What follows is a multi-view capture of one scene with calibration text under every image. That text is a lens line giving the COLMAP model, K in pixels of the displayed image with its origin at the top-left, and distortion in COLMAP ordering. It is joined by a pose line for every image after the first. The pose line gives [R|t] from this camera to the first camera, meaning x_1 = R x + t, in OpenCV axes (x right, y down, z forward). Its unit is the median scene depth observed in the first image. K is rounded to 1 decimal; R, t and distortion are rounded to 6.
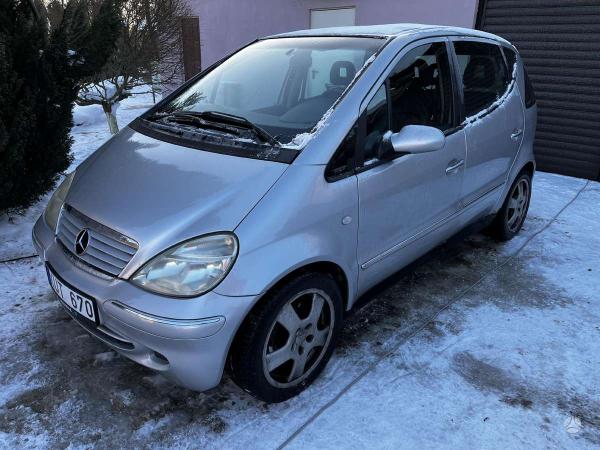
lens RADIAL K [[417.0, 0, 295.1], [0, 417.0, 223.5], [0, 0, 1]] dist [0.071161, -0.084604]
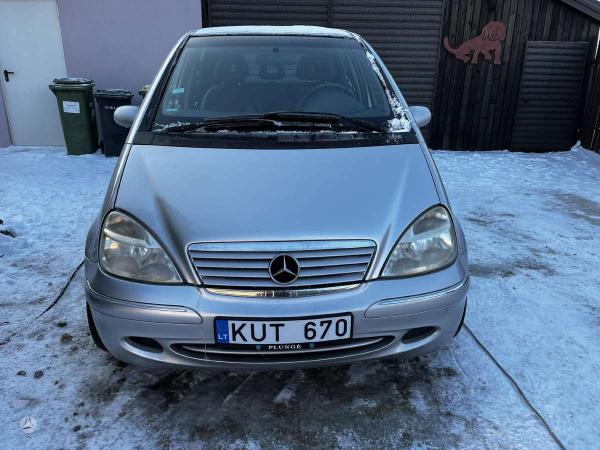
lens RADIAL K [[417.0, 0, 295.1], [0, 417.0, 223.5], [0, 0, 1]] dist [0.071161, -0.084604]
pose [[0.716512, -0.269259, 0.643514, -1.017119], [0.266375, 0.958205, 0.104340, -0.131790], [-0.644713, 0.096656, 0.758289, 0.316039]]
